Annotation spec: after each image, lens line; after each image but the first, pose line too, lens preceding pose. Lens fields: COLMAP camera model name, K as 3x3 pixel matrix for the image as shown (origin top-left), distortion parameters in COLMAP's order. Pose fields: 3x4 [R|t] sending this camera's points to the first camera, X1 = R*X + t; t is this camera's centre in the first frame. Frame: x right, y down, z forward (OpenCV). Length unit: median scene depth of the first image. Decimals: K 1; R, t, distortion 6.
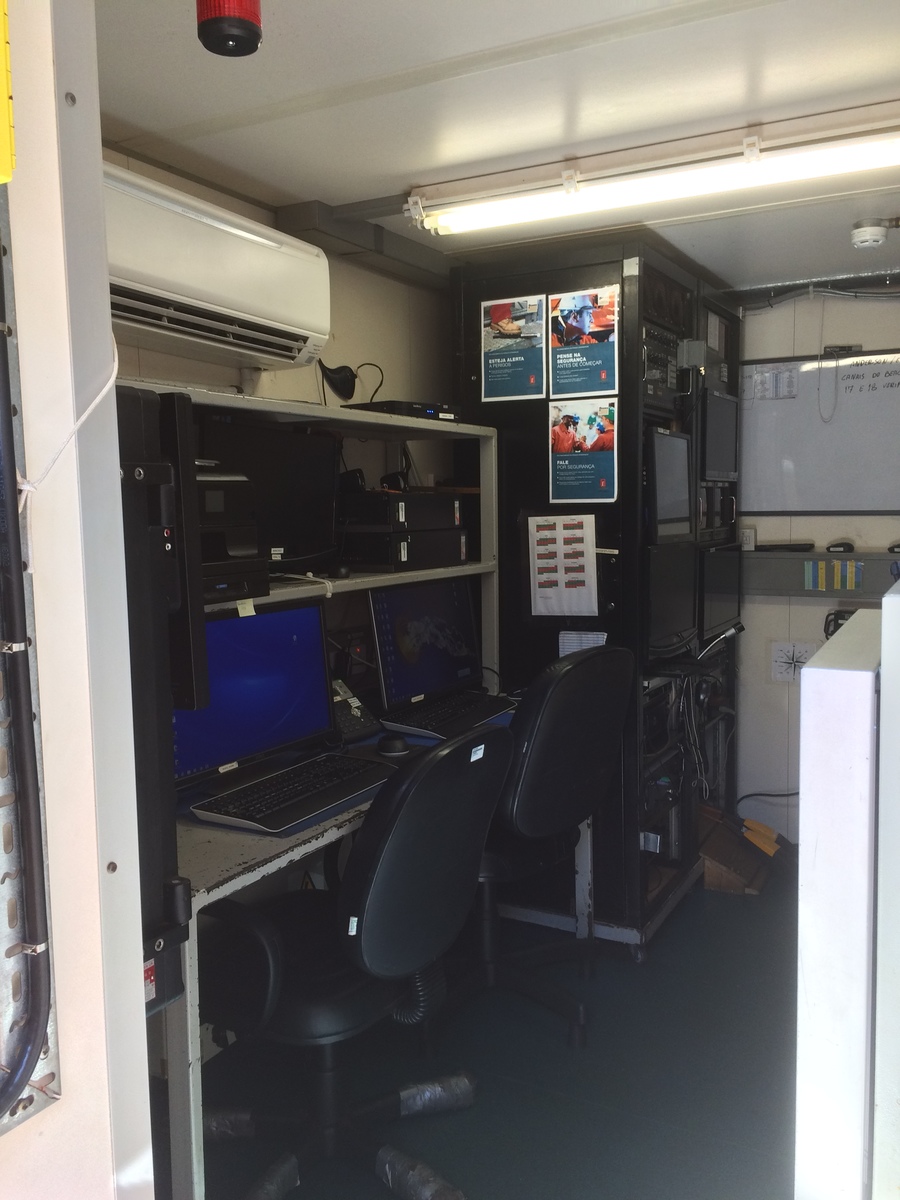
lens RADIAL K [[1009.9, 0, 462.9], [0, 1009.9, 591.9], [0, 0, 1]] dist [0.088444, -0.119001]
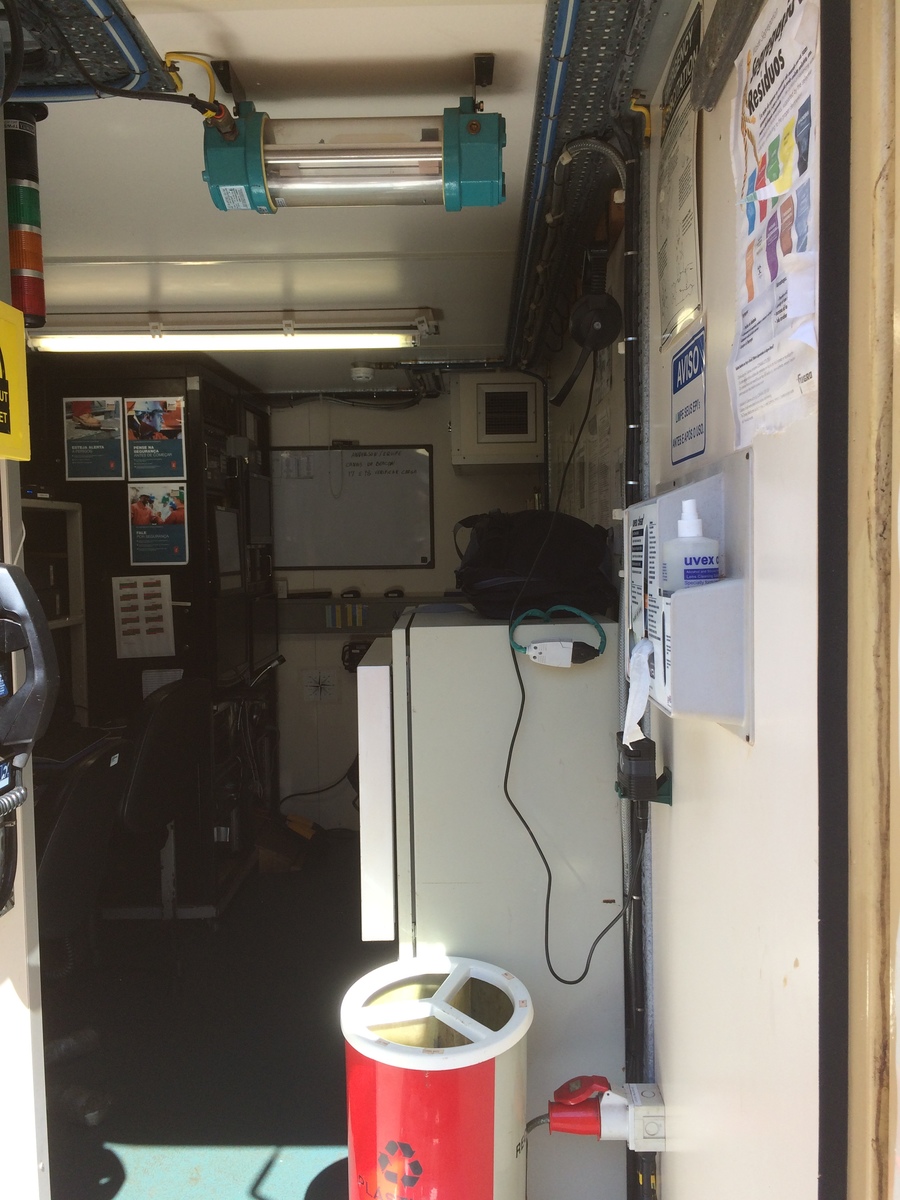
lens RADIAL K [[1009.9, 0, 462.9], [0, 1009.9, 591.9], [0, 0, 1]] dist [0.088444, -0.119001]
pose [[0.888237, -0.024708, 0.458720, -0.123255], [0.043812, 0.998557, -0.031051, -0.000451], [-0.457291, 0.047678, 0.888038, -0.273485]]
